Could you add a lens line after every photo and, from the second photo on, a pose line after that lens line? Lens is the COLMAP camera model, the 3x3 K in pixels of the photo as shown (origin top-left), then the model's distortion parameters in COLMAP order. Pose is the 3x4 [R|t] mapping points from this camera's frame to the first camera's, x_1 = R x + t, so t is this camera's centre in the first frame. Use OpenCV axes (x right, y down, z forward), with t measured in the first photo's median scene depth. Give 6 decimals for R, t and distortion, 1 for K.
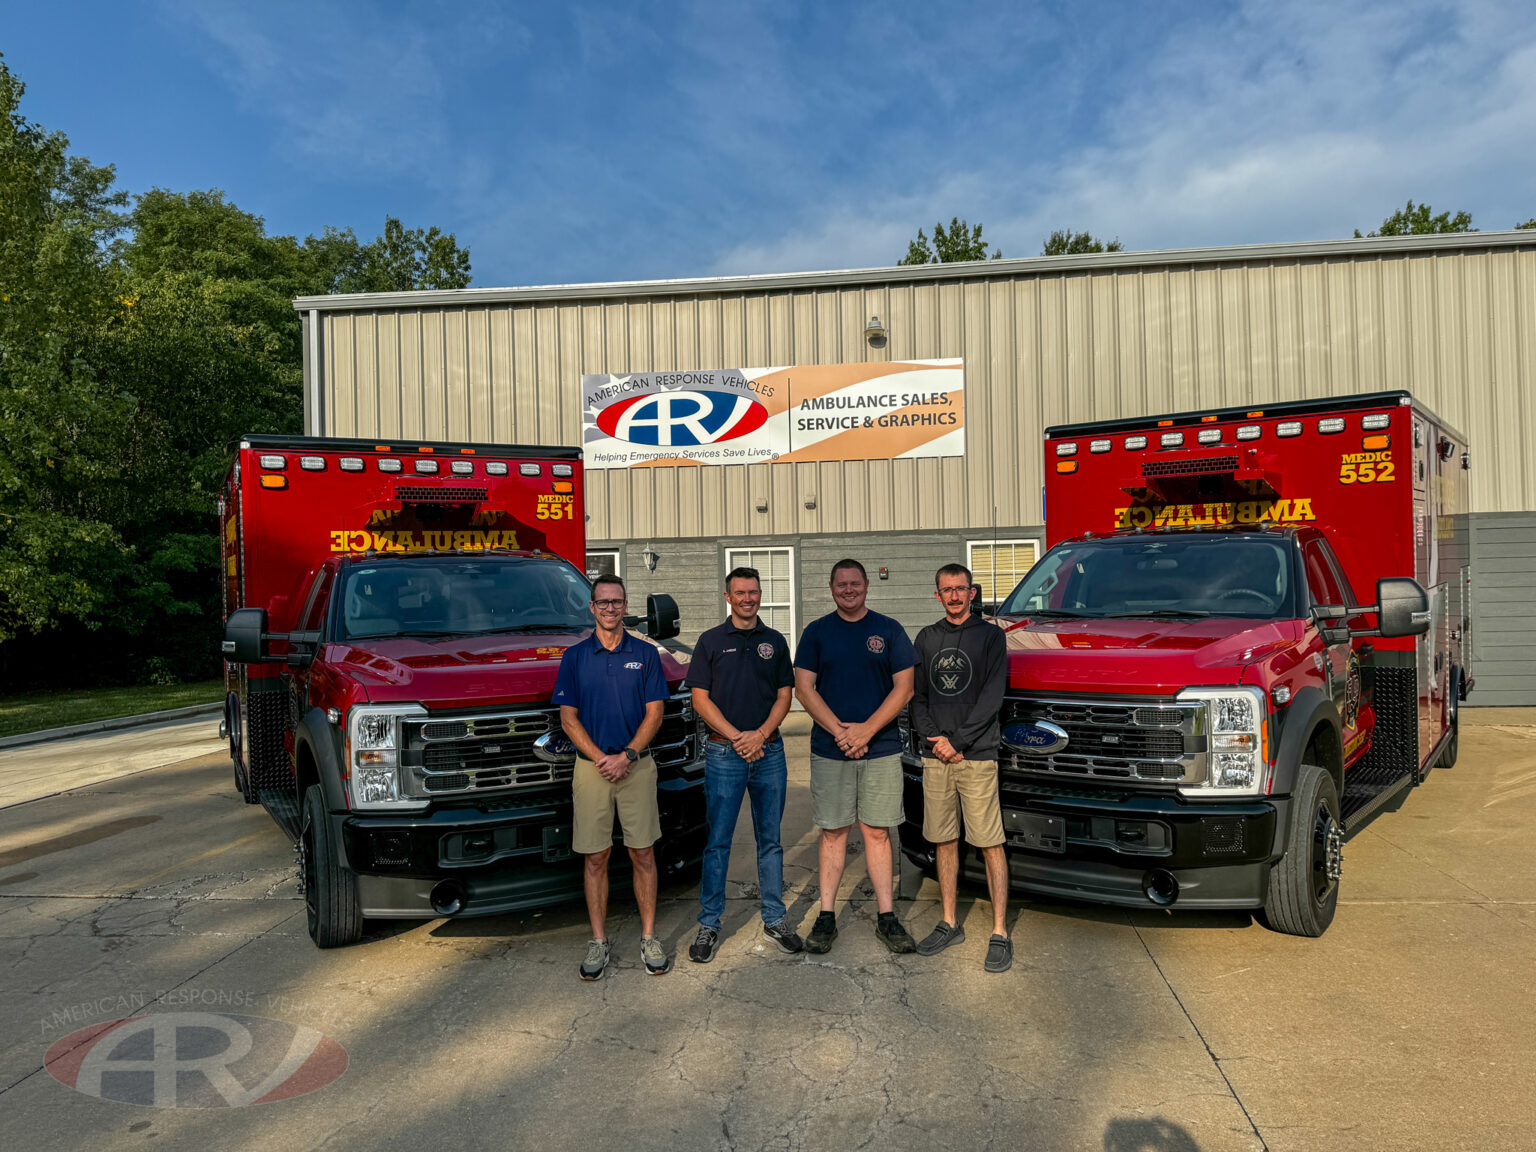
lens RADIAL K [[1088.9, 0, 763.6], [0, 1088.9, 581.2], [0, 0, 1]] dist [0.099211, -0.137333]
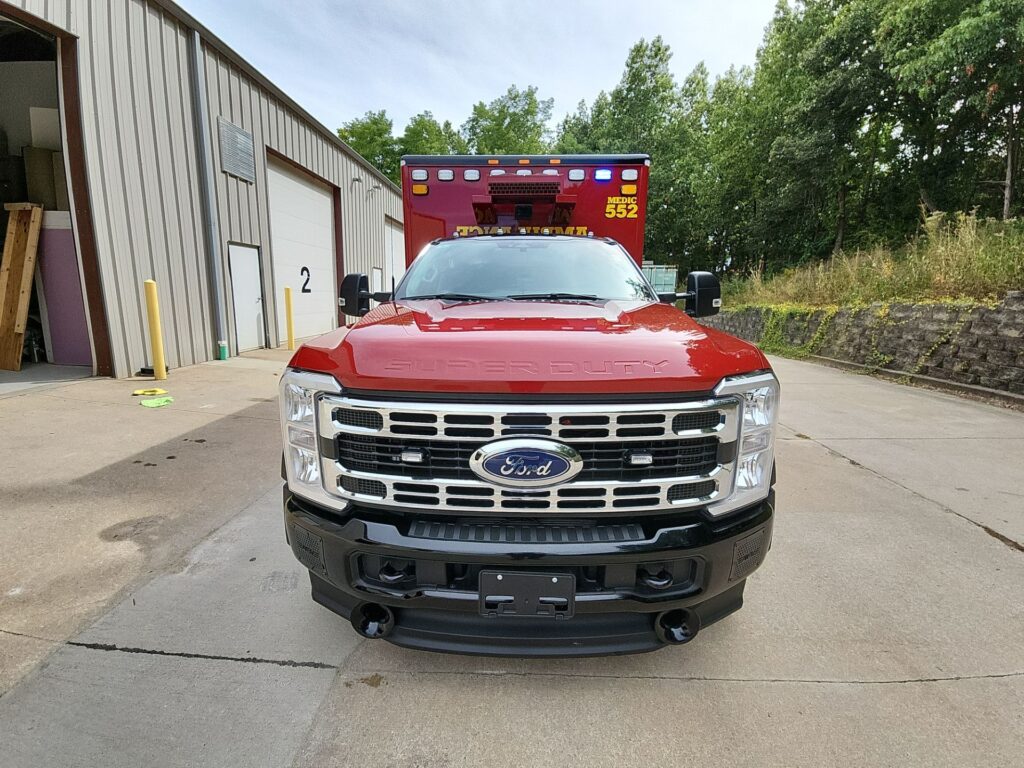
lens RADIAL K [[418.5, 0, 512.0], [0, 418.5, 384.0], [0, 0, 1]] dist [0.020230, -0.016432]
pose [[0.815334, -0.087372, 0.572361, 0.061478], [-0.018770, 0.984040, 0.176953, 0.031177], [-0.578687, -0.155019, 0.800681, 0.506503]]
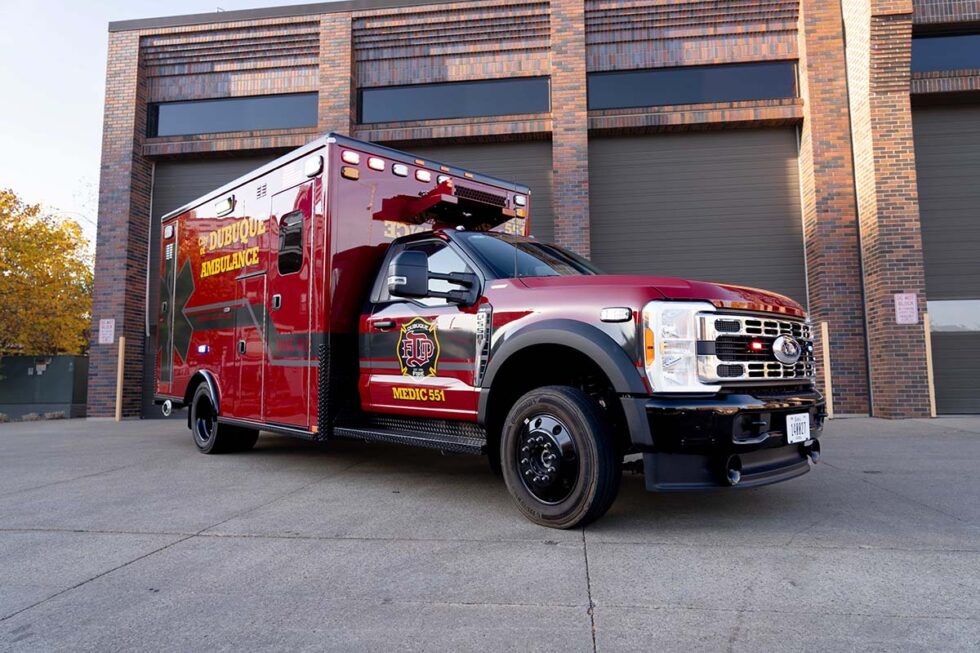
lens RADIAL K [[653.6, 0, 490.0], [0, 653.6, 326.5], [0, 0, 1]] dist [-0.005213, -0.001002]
pose [[0.181110, 0.090816, 0.979261, -0.333183], [0.007400, 0.995573, -0.093698, 0.113778], [-0.983435, 0.024216, 0.179637, 0.747897]]
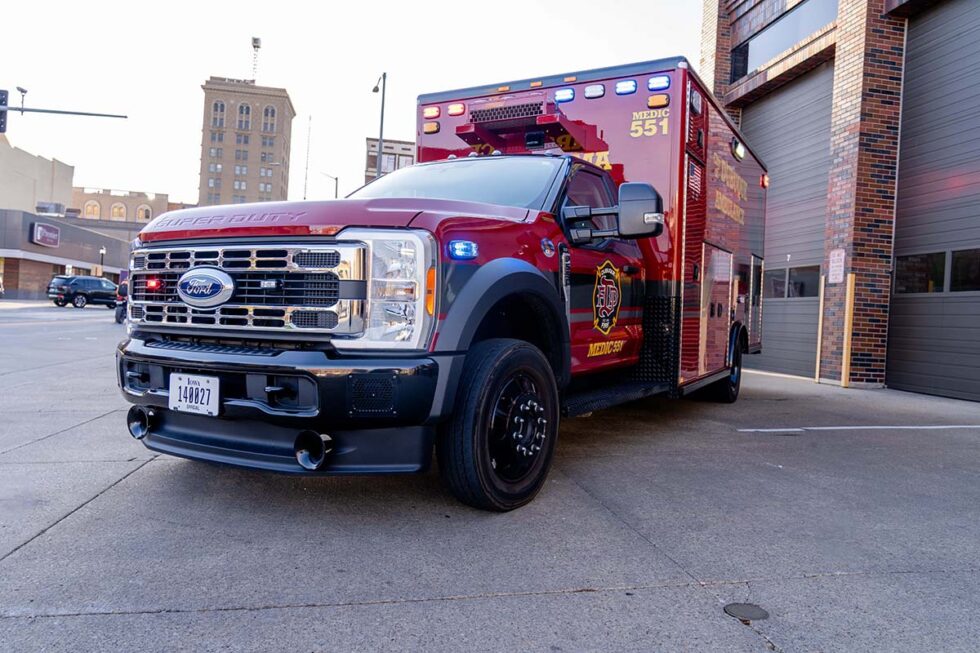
lens RADIAL K [[702.8, 0, 490.0], [0, 702.8, 326.5], [0, 0, 1]] dist [-0.005106, -0.000888]
pose [[0.989435, 0.053096, 0.134904, 0.250228], [-0.054205, 0.998519, 0.004563, 0.098906], [-0.134462, -0.011827, 0.990848, 0.252710]]
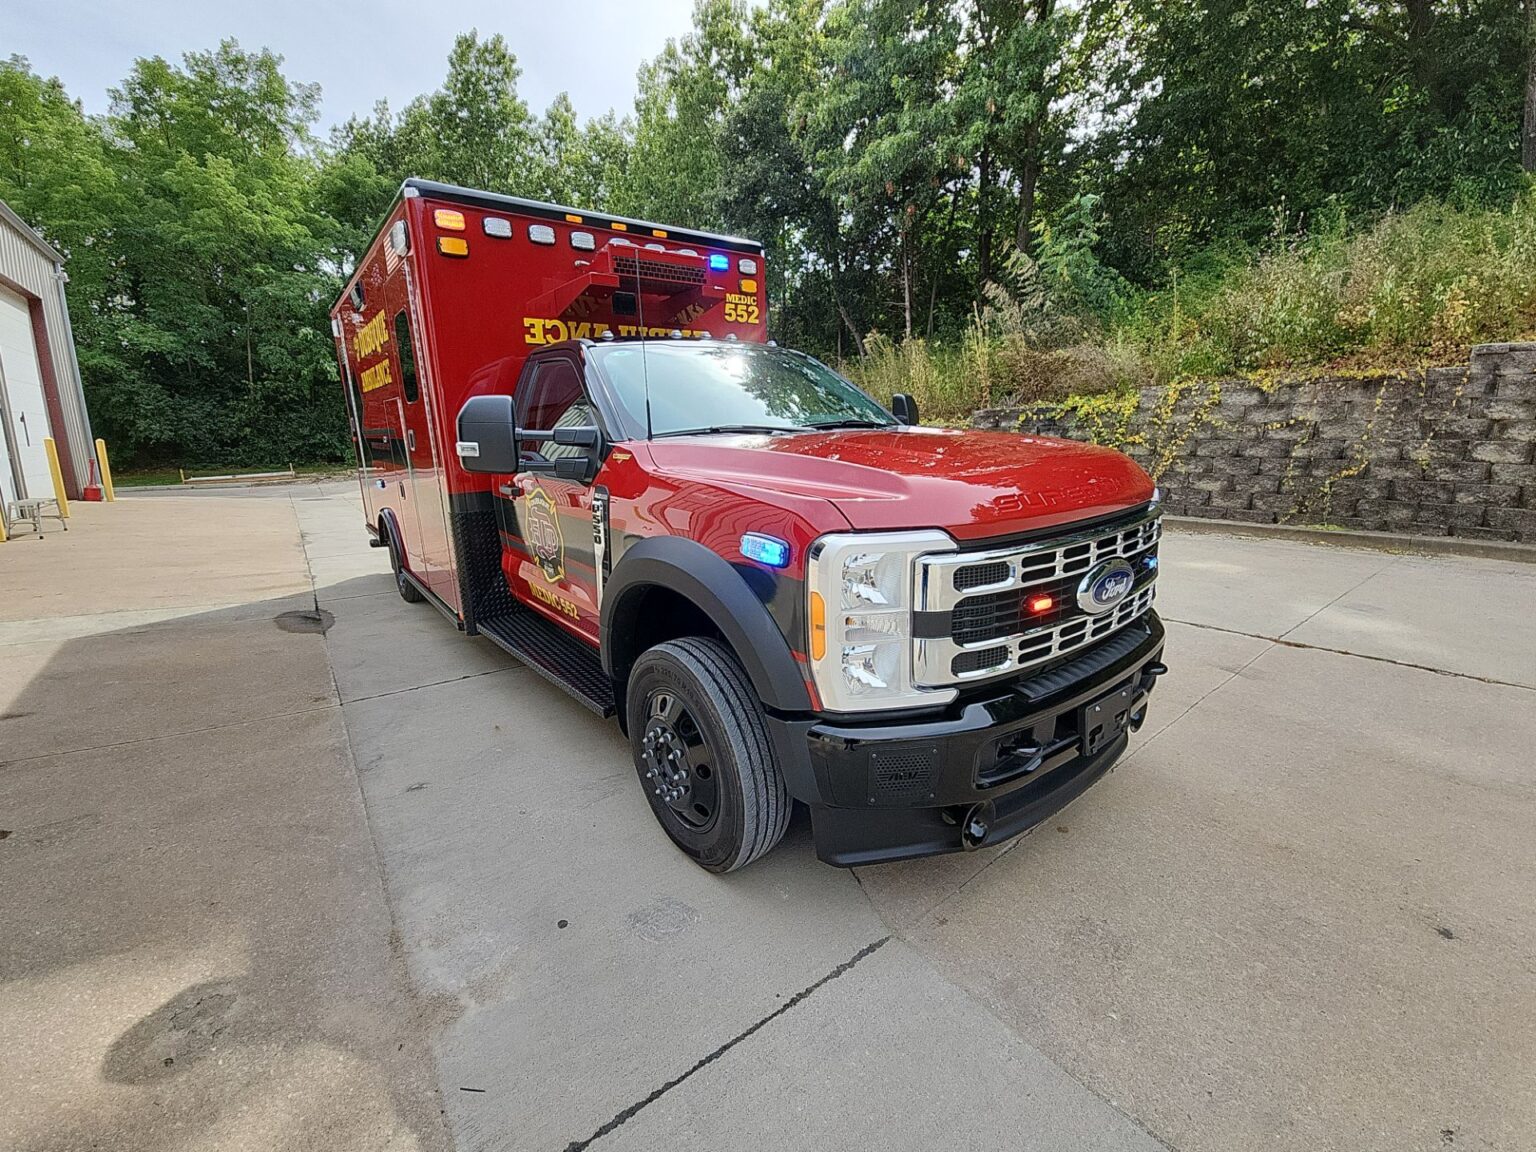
lens RADIAL K [[625.2, 0, 768.0], [0, 625.2, 576.0], [0, 0, 1]] dist [-0.002378, -0.000482]
pose [[0.264922, -0.206128, 0.941981, -0.098941], [0.039567, 0.978386, 0.202966, 0.032481], [-0.963458, -0.016499, 0.267351, 0.685074]]
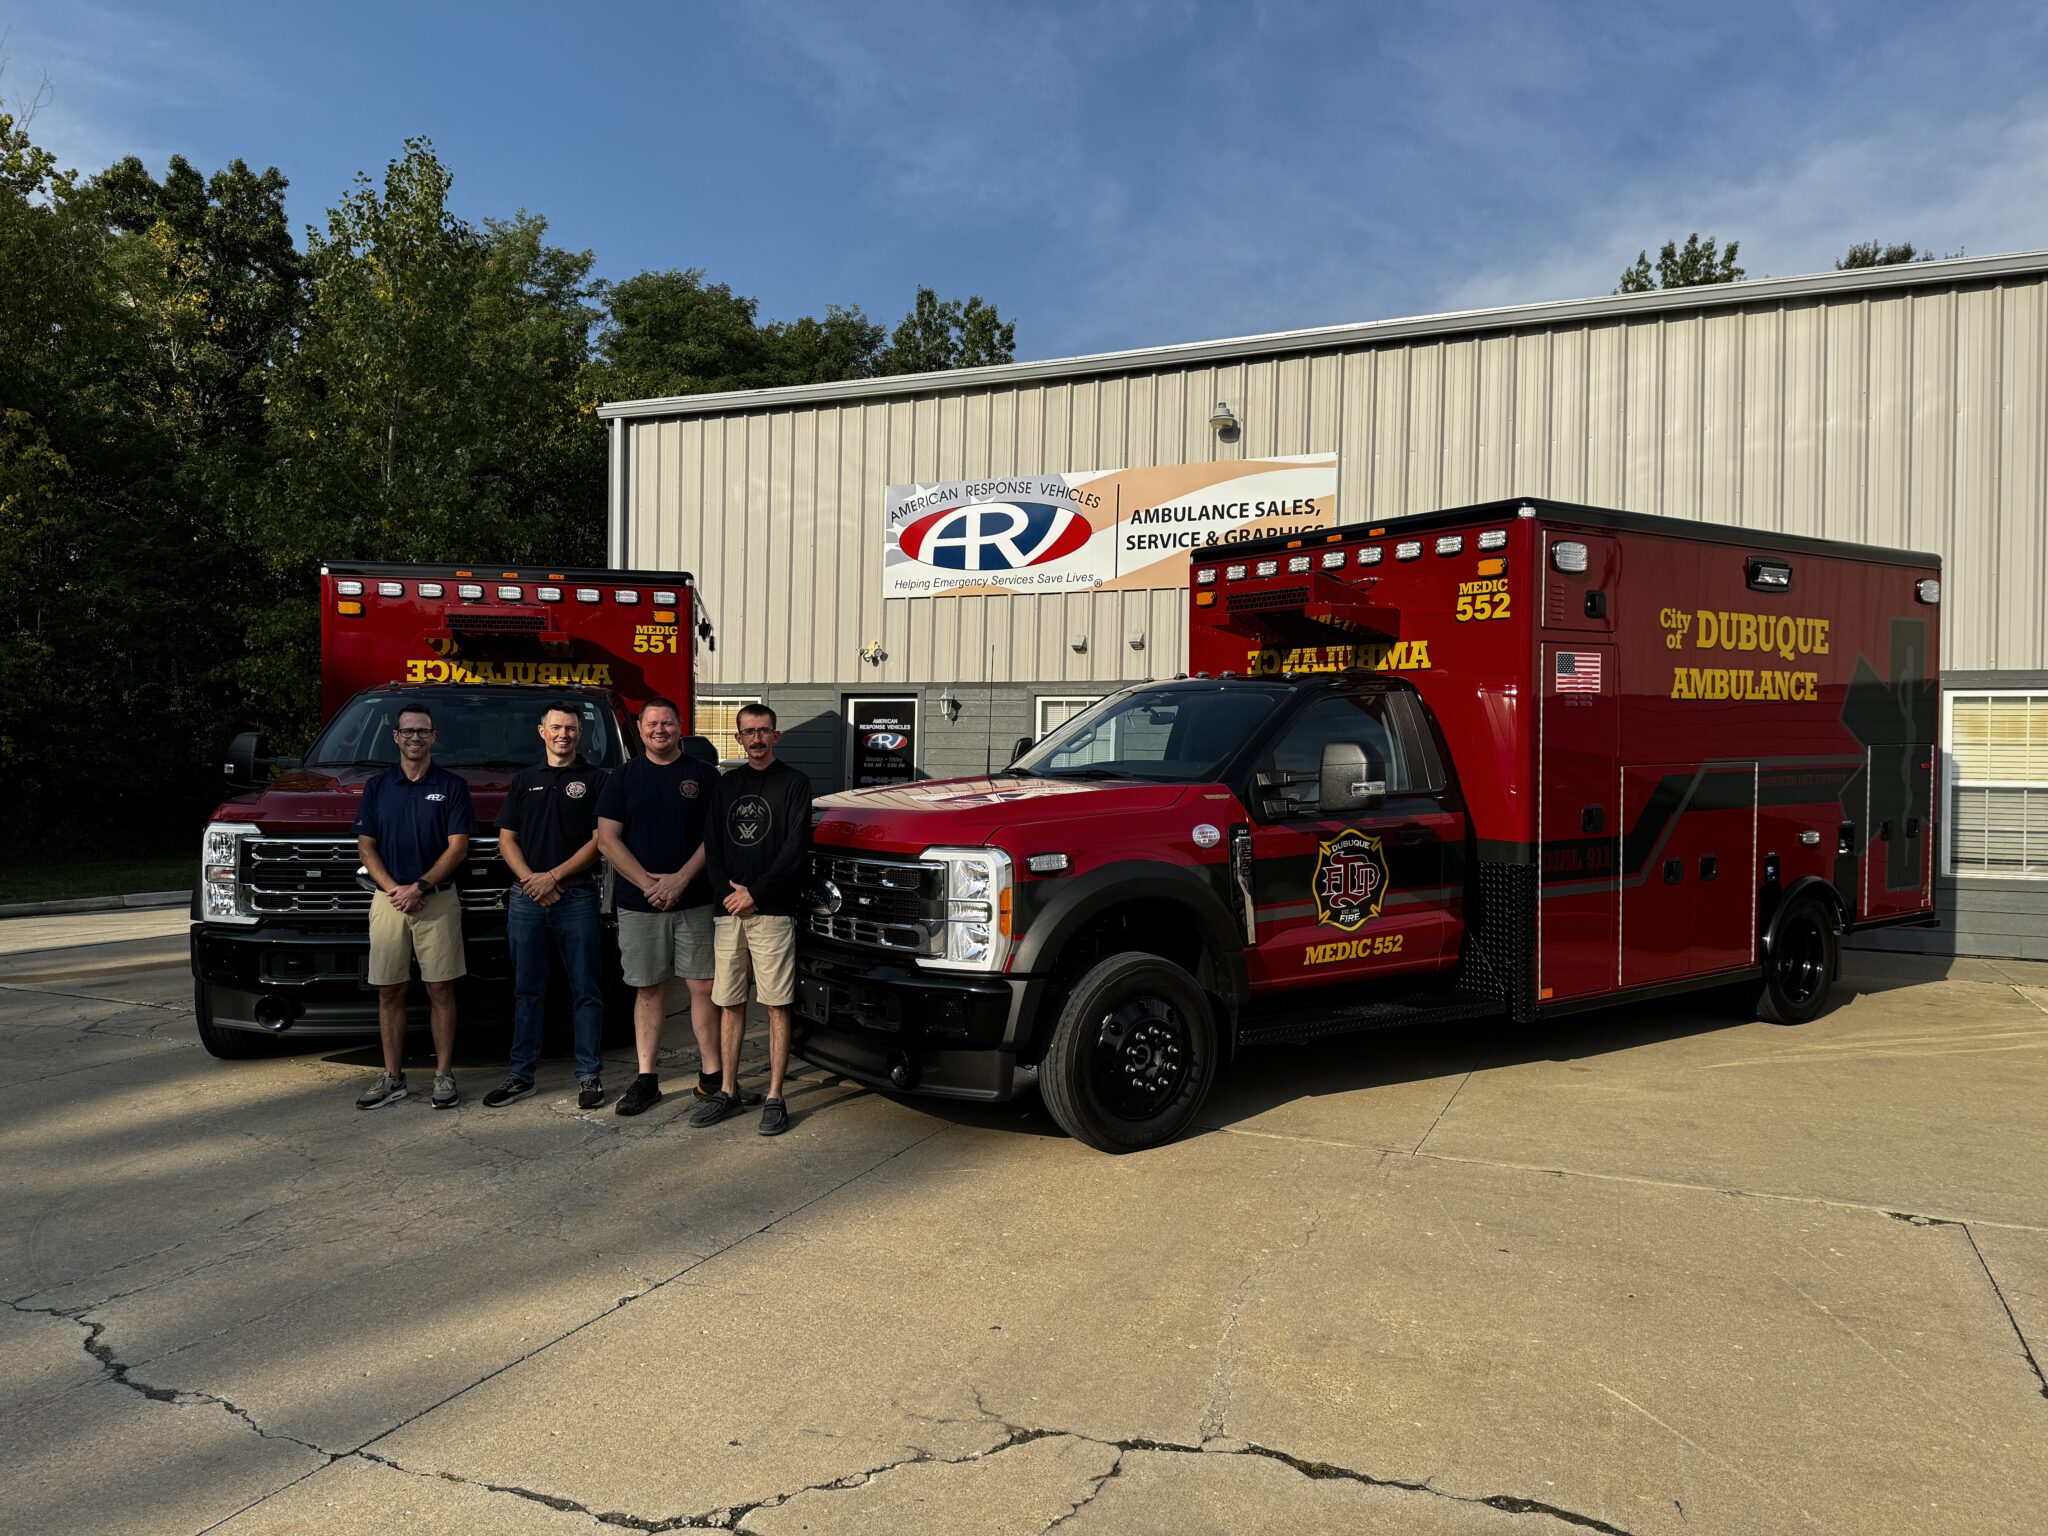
lens RADIAL K [[1451.9, 0, 1018.1], [0, 1451.9, 774.9], [0, 0, 1]] dist [0.099211, -0.137333]
pose [[0.949496, 0.041950, -0.310962, 0.481269], [-0.036325, 0.999055, 0.023863, 0.004429], [0.311670, -0.011362, 0.950123, -0.053262]]
